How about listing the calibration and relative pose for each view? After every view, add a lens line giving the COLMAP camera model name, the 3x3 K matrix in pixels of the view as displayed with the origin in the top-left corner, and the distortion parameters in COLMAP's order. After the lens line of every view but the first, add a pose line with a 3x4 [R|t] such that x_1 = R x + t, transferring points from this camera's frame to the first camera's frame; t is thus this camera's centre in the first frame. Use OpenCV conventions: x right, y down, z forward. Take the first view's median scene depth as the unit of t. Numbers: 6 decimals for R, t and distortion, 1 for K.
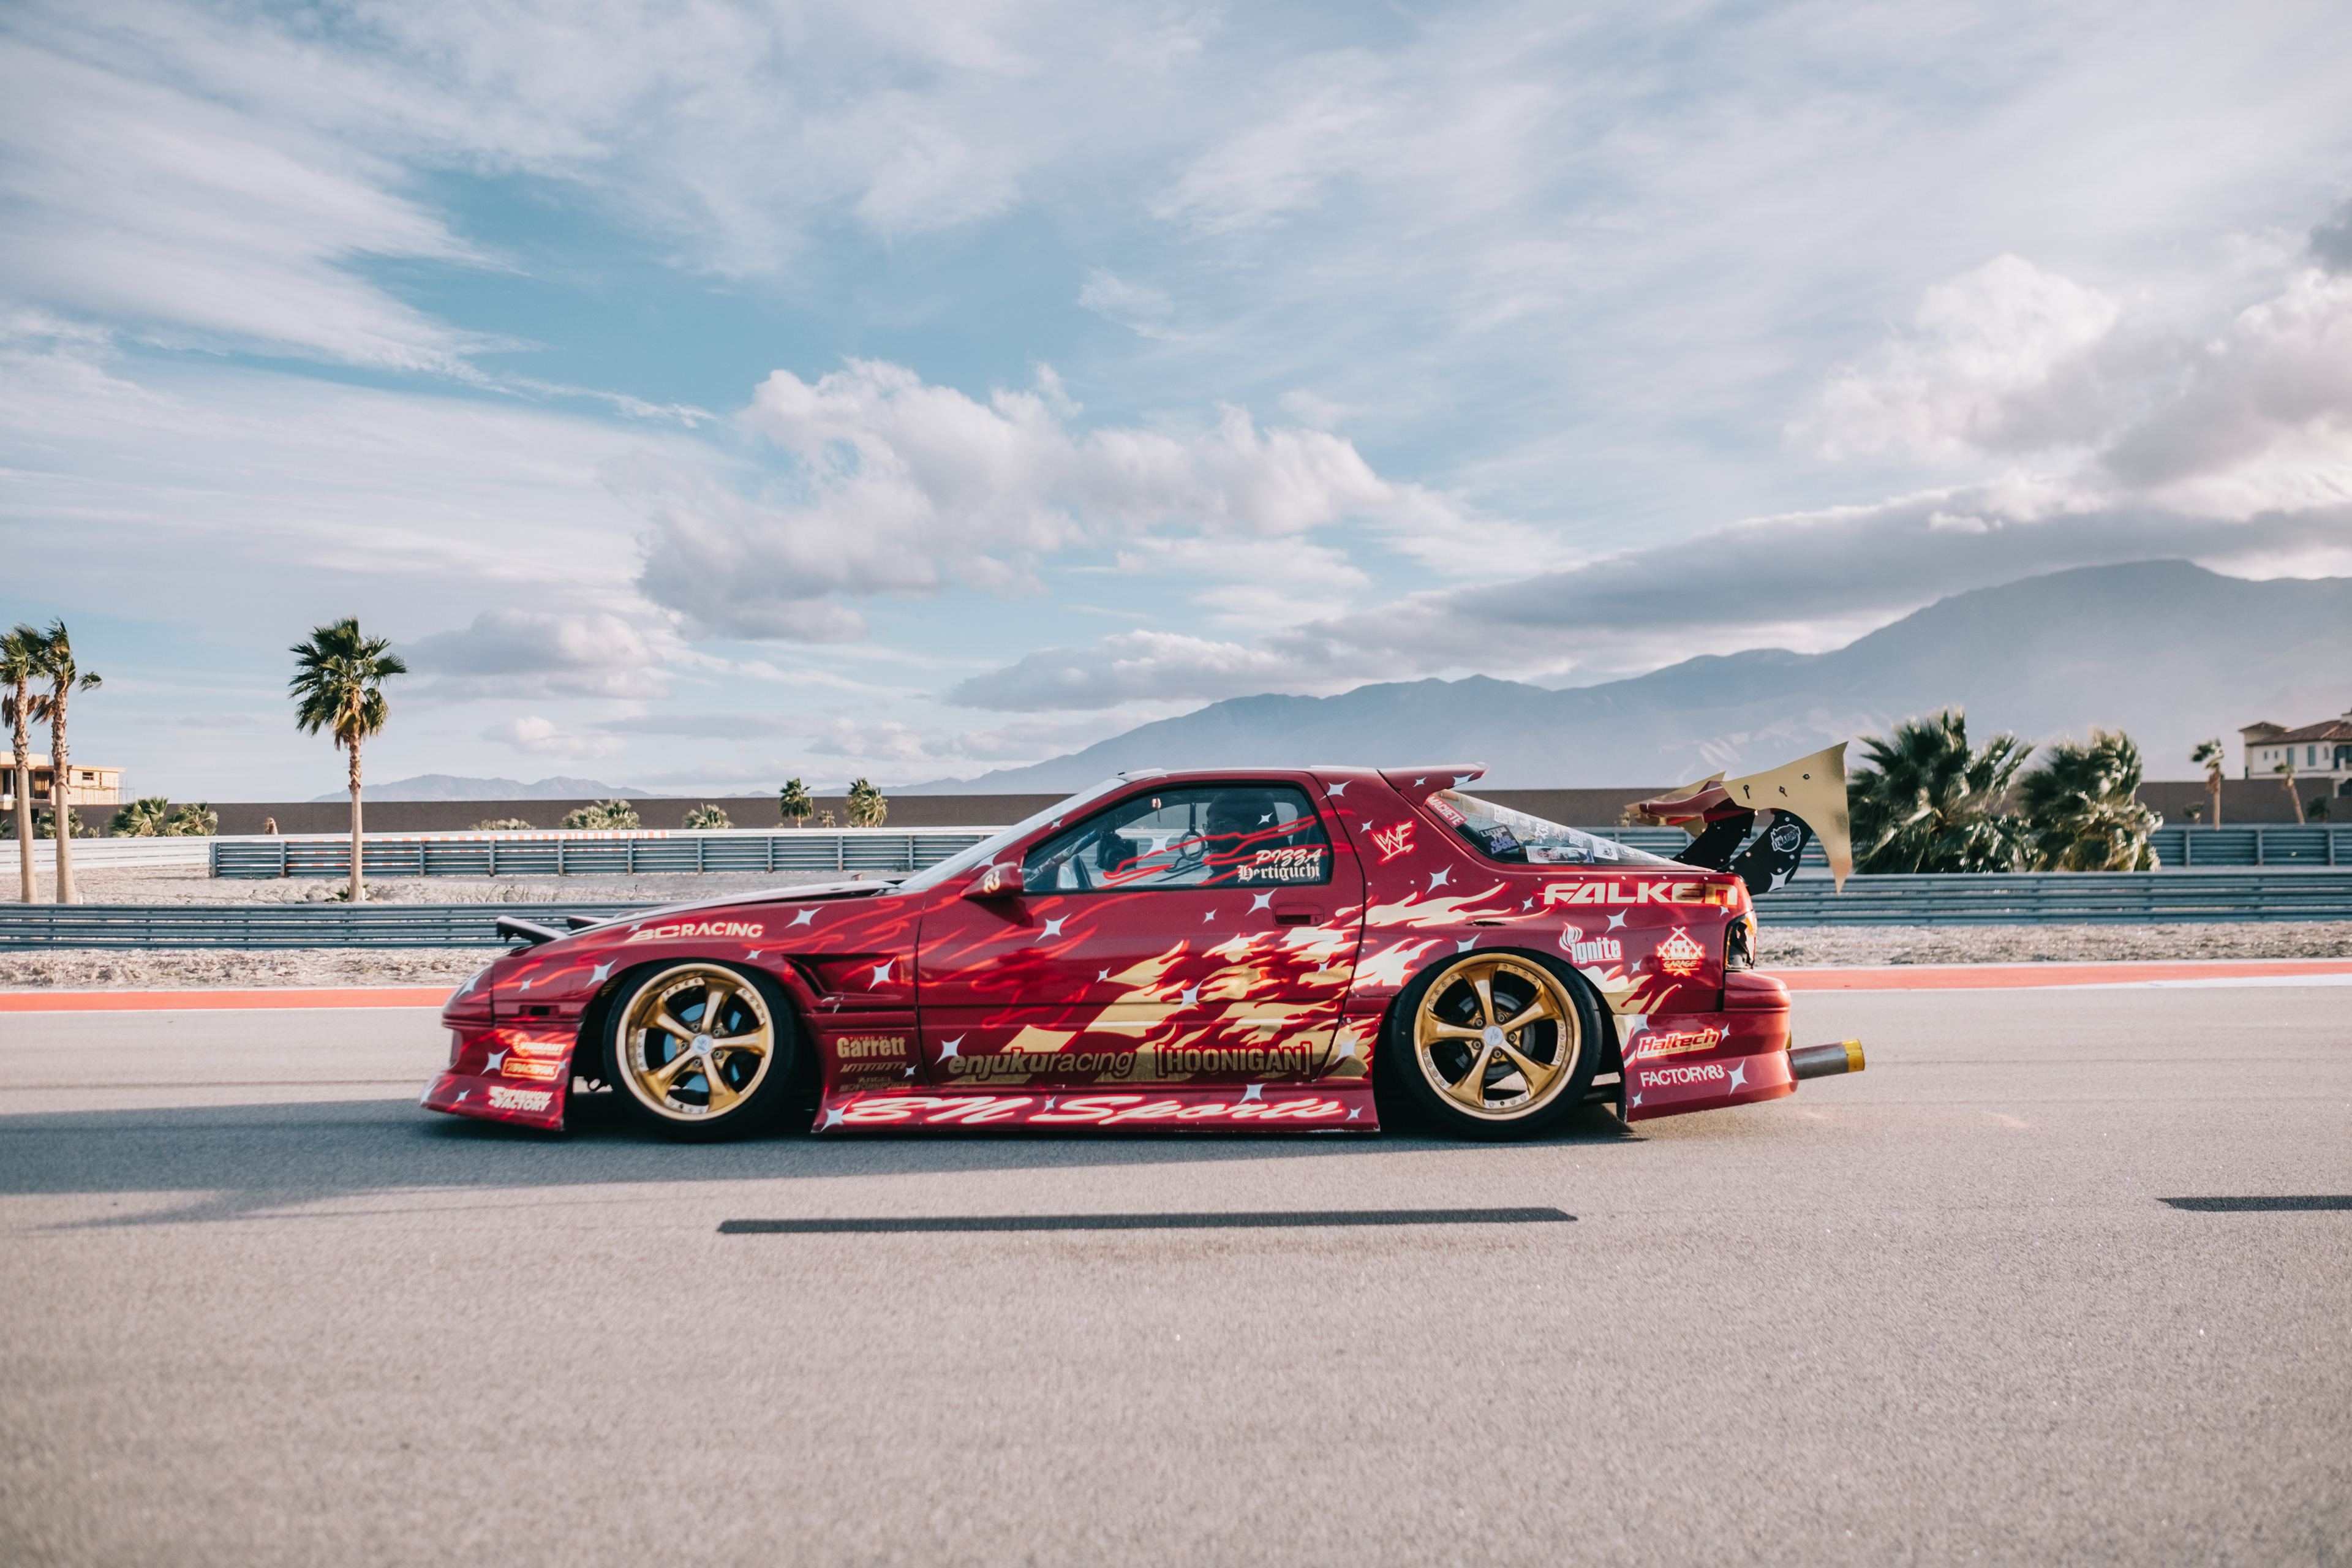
lens RADIAL K [[2387.6, 0, 1178.1], [0, 2387.6, 776.6], [0, 0, 1]] dist [-0.002278, 0.000000]
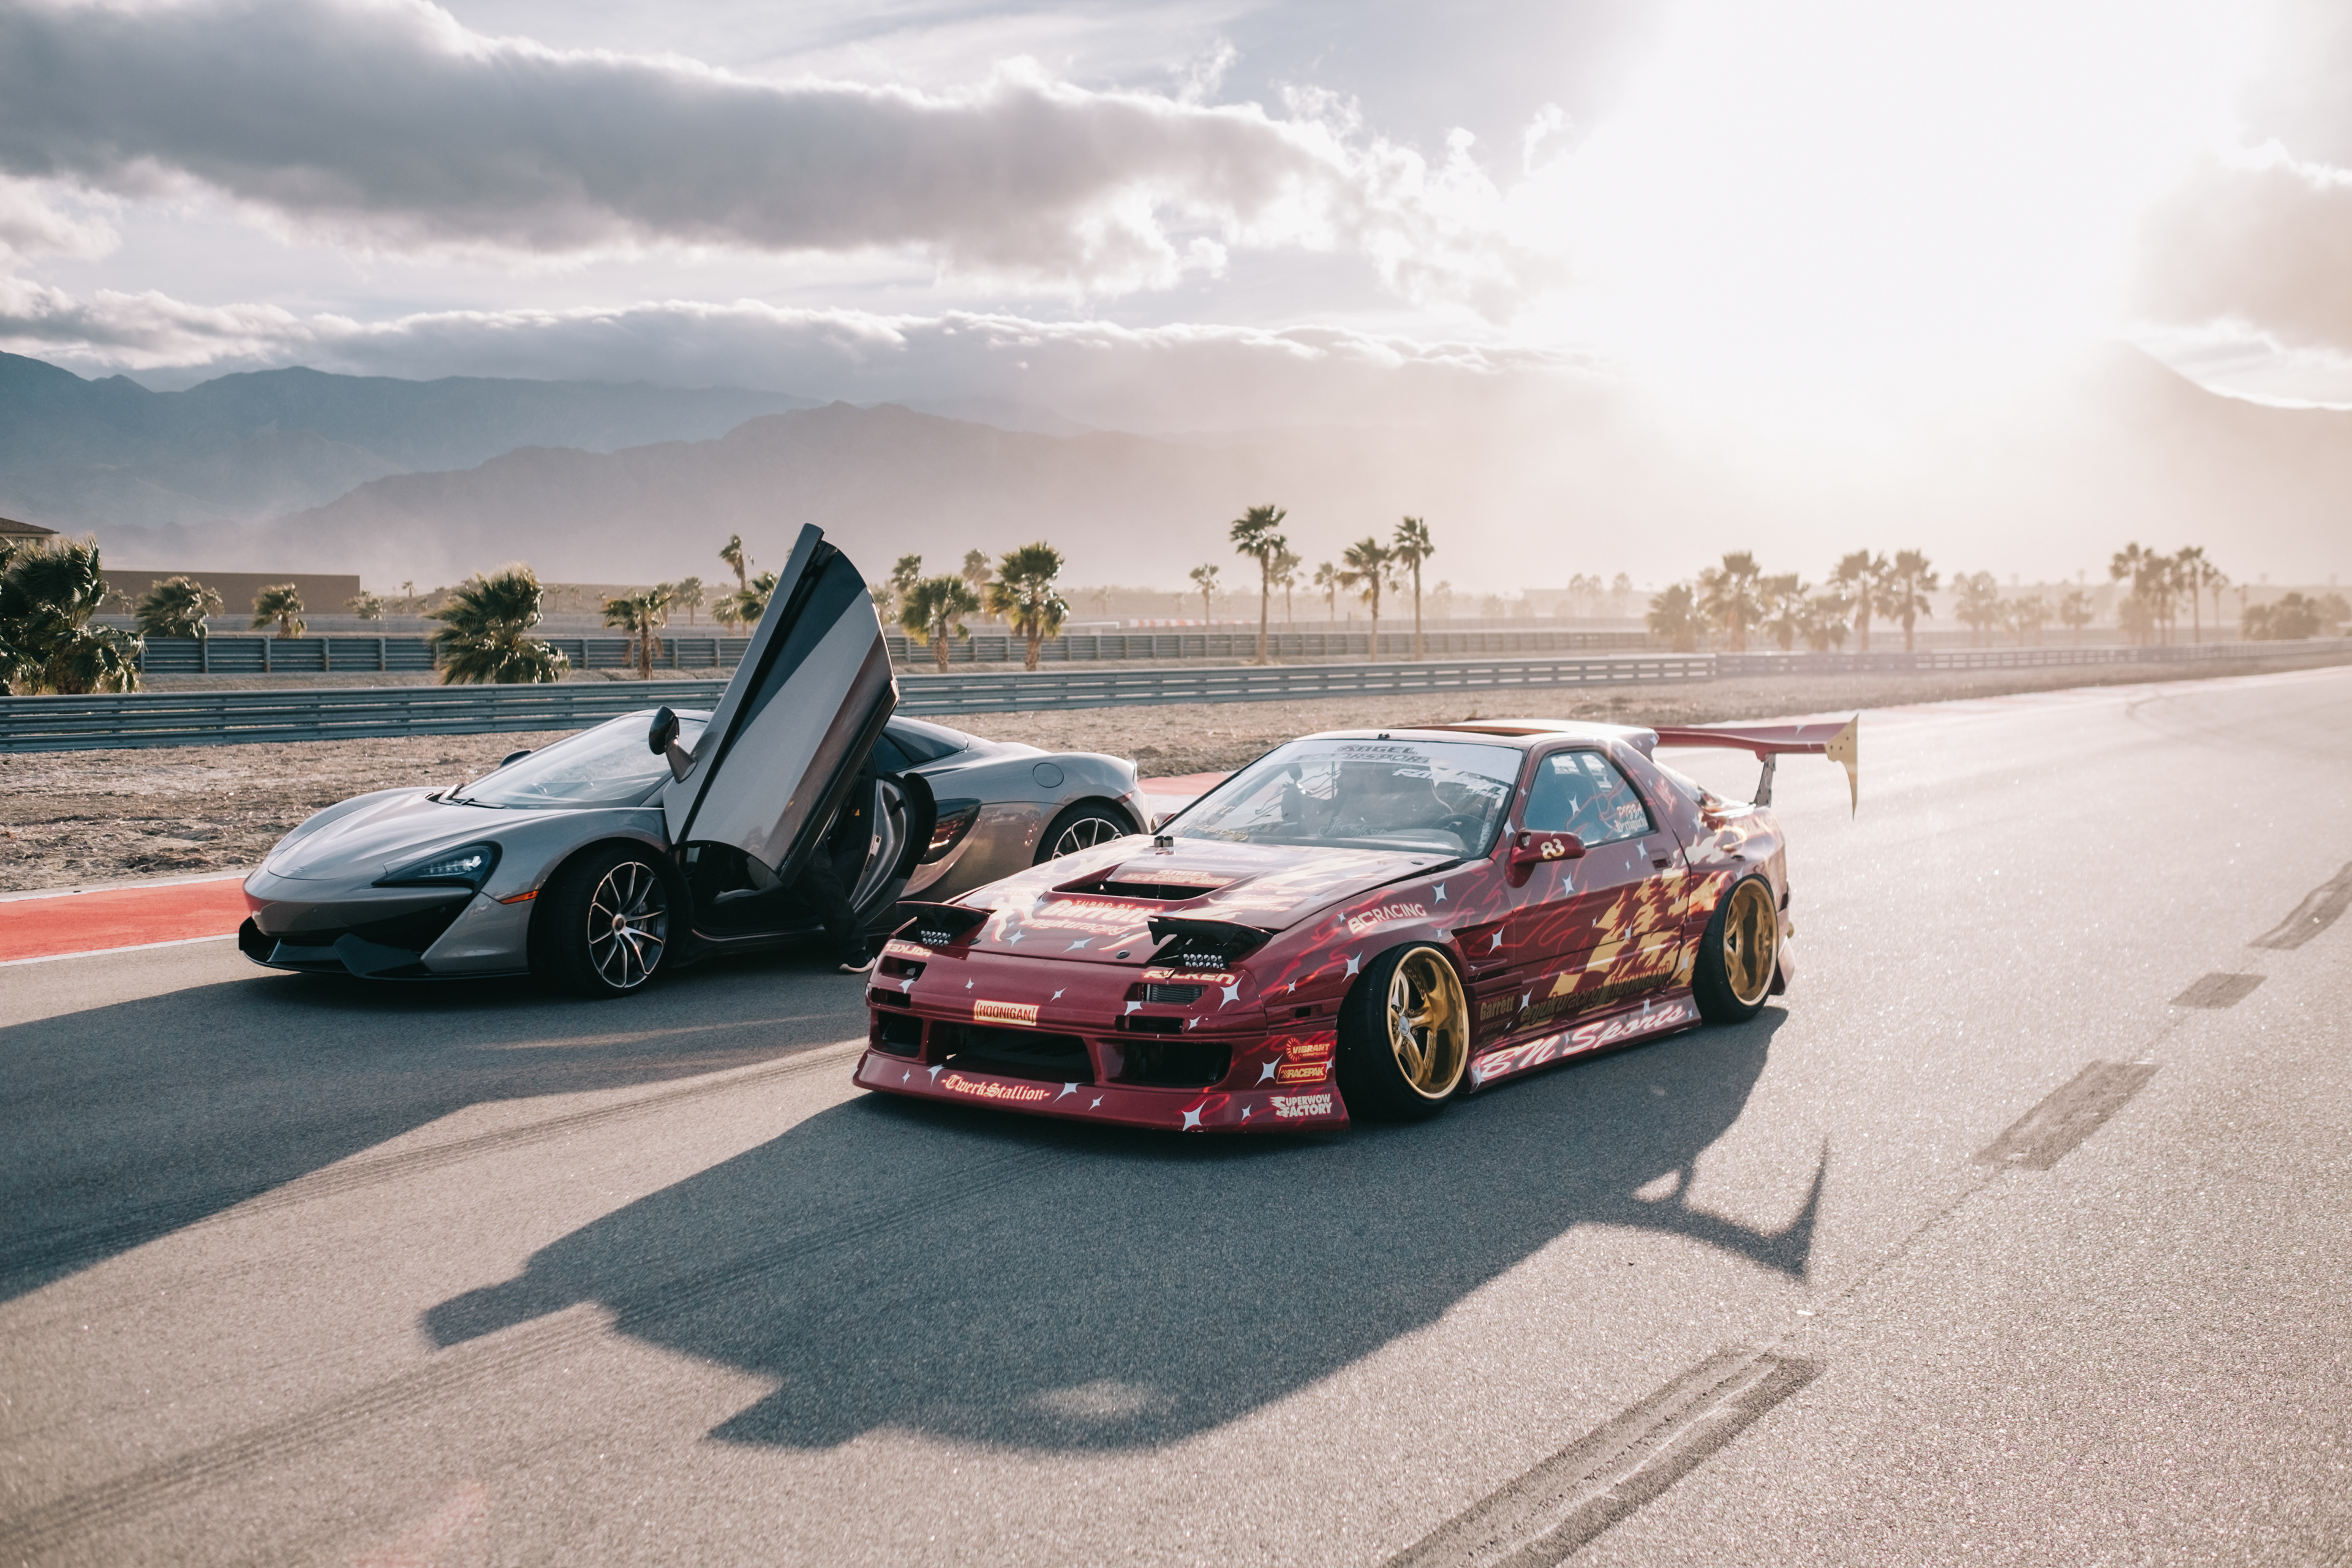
lens RADIAL K [[2387.6, 0, 1180.6], [0, 2387.6, 789.1], [0, 0, 1]] dist [-0.002278, 0.000000]
pose [[0.572043, -0.044778, 0.819001, -1.093162], [-0.033641, 0.996388, 0.077973, -0.064987], [-0.819534, -0.072156, 0.568470, 0.509281]]
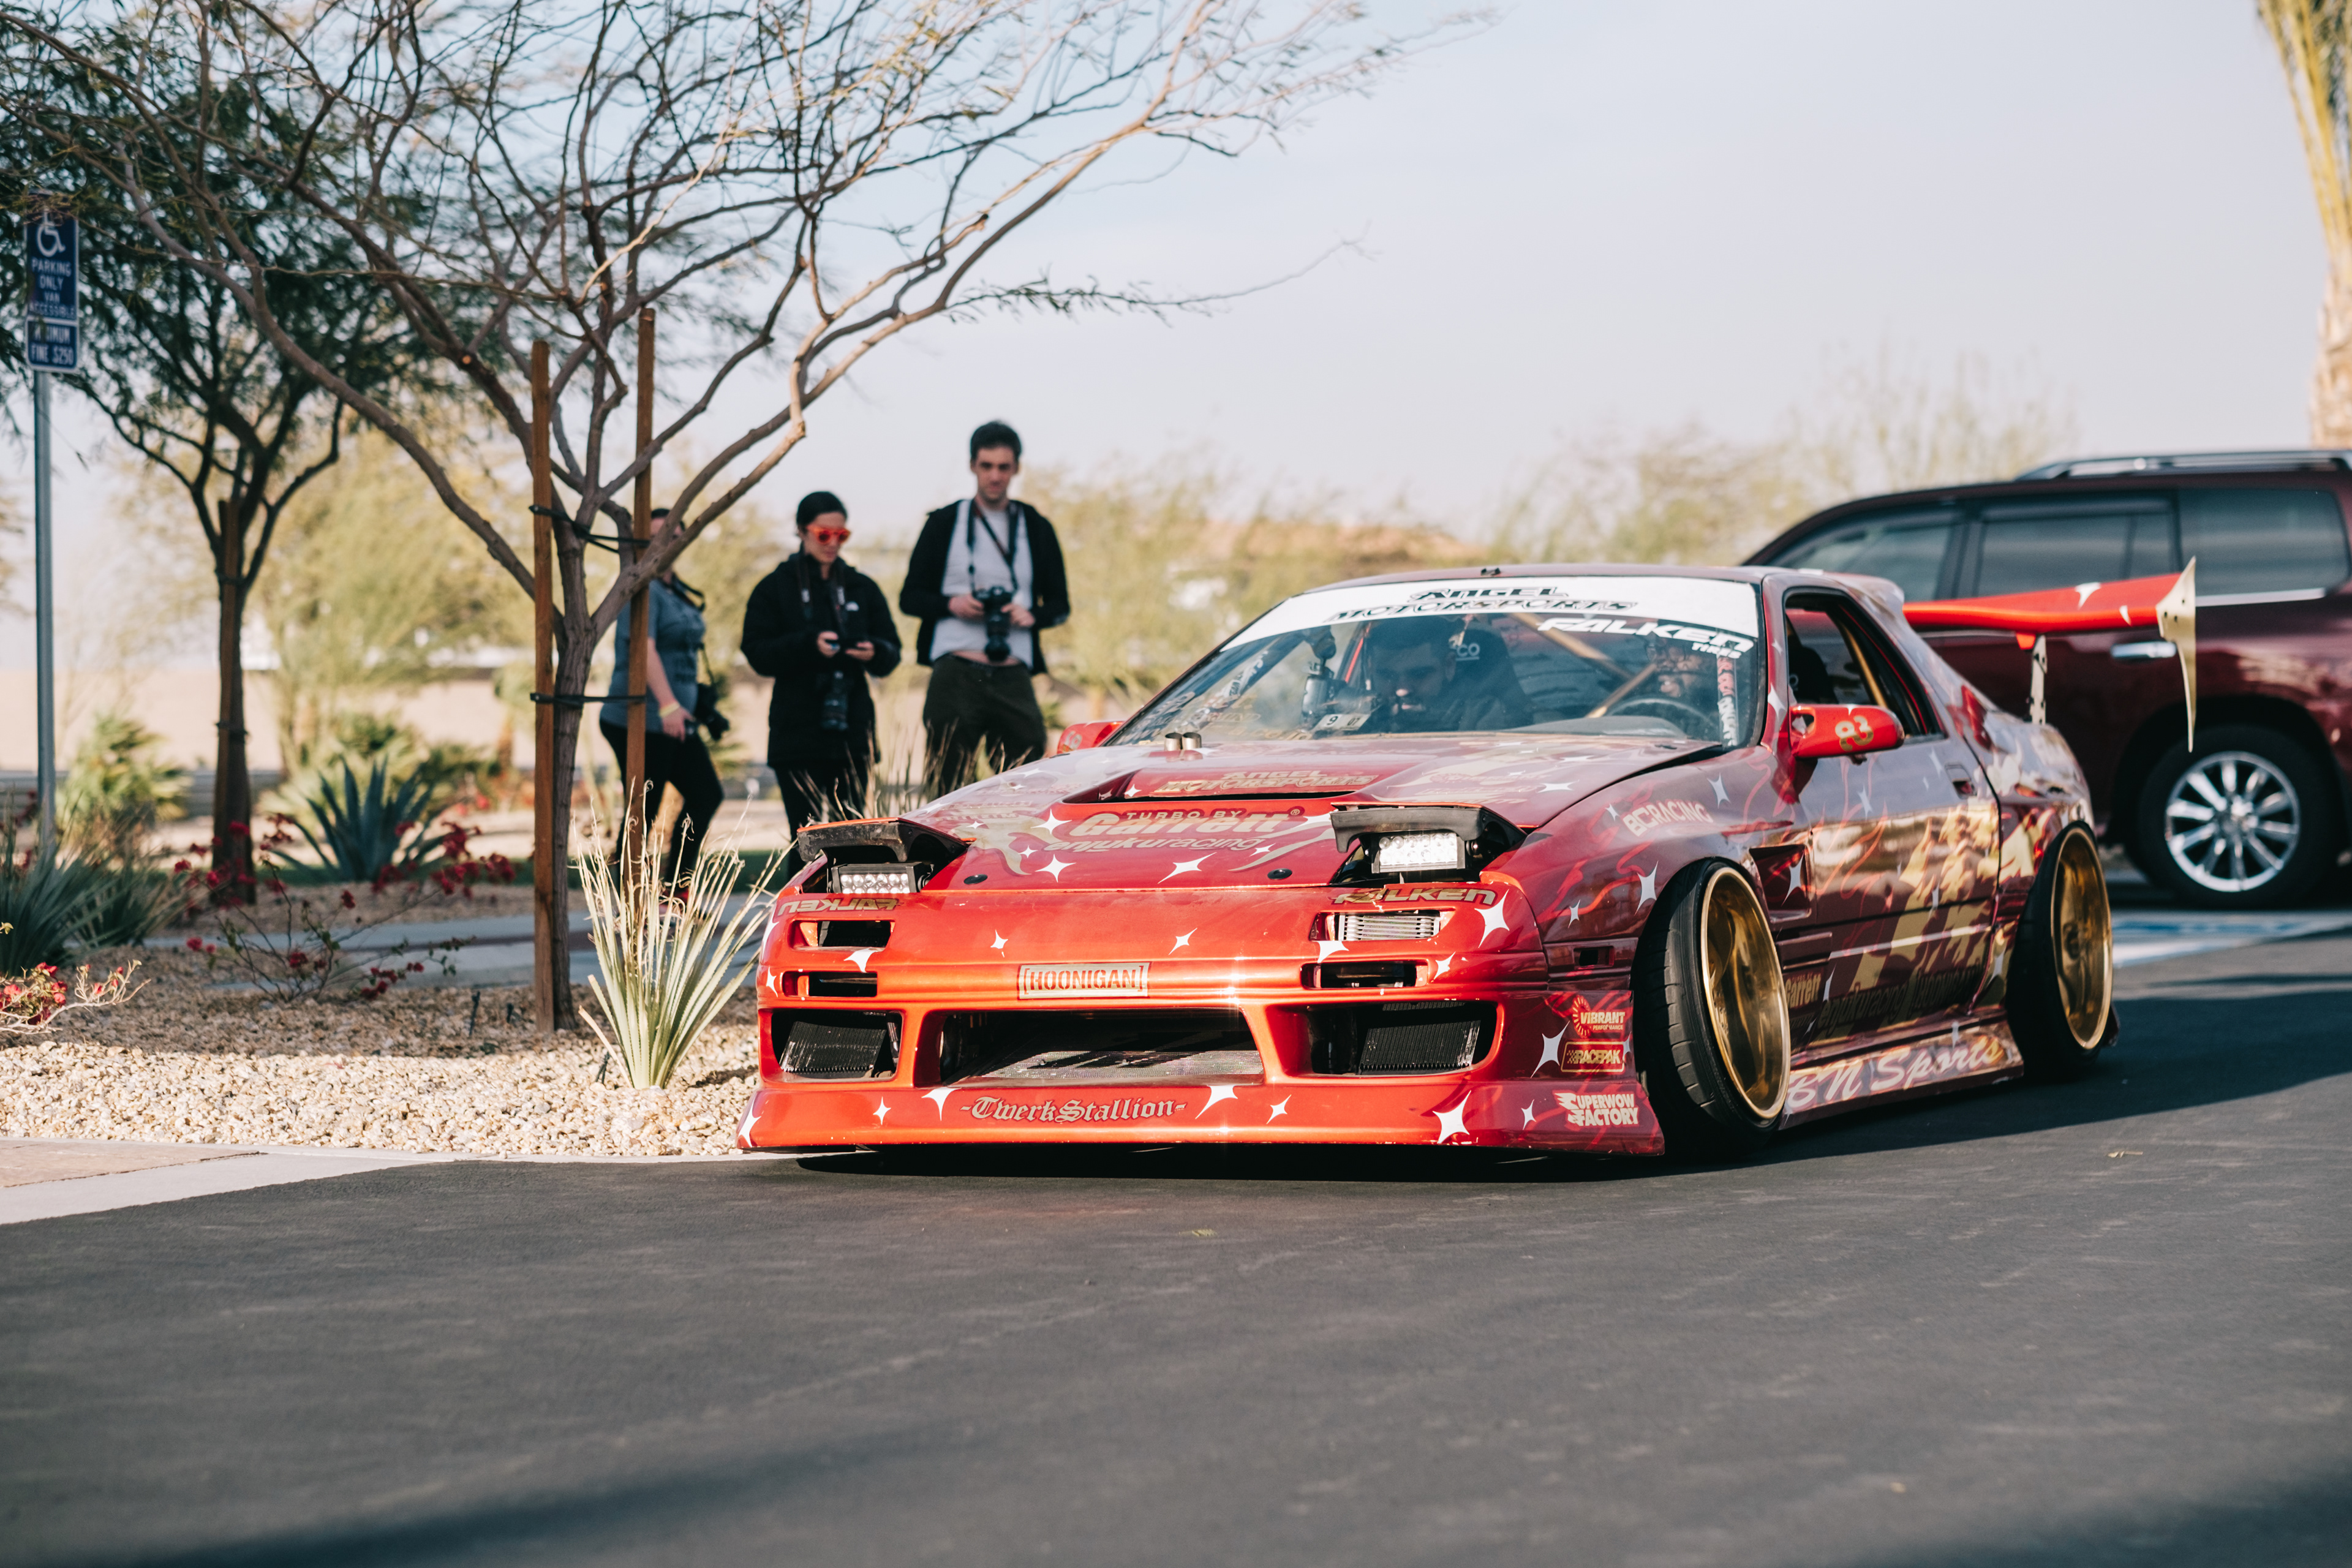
lens RADIAL K [[5729.3, 0, 1168.1], [0, 5729.3, 781.7], [0, 0, 1]] dist [0.044487, 0.000000]
pose [[0.367445, -0.005941, 0.930026, -1.613303], [-0.019336, 0.999715, 0.014026, 0.039309], [-0.929844, -0.023137, 0.367226, 0.596865]]
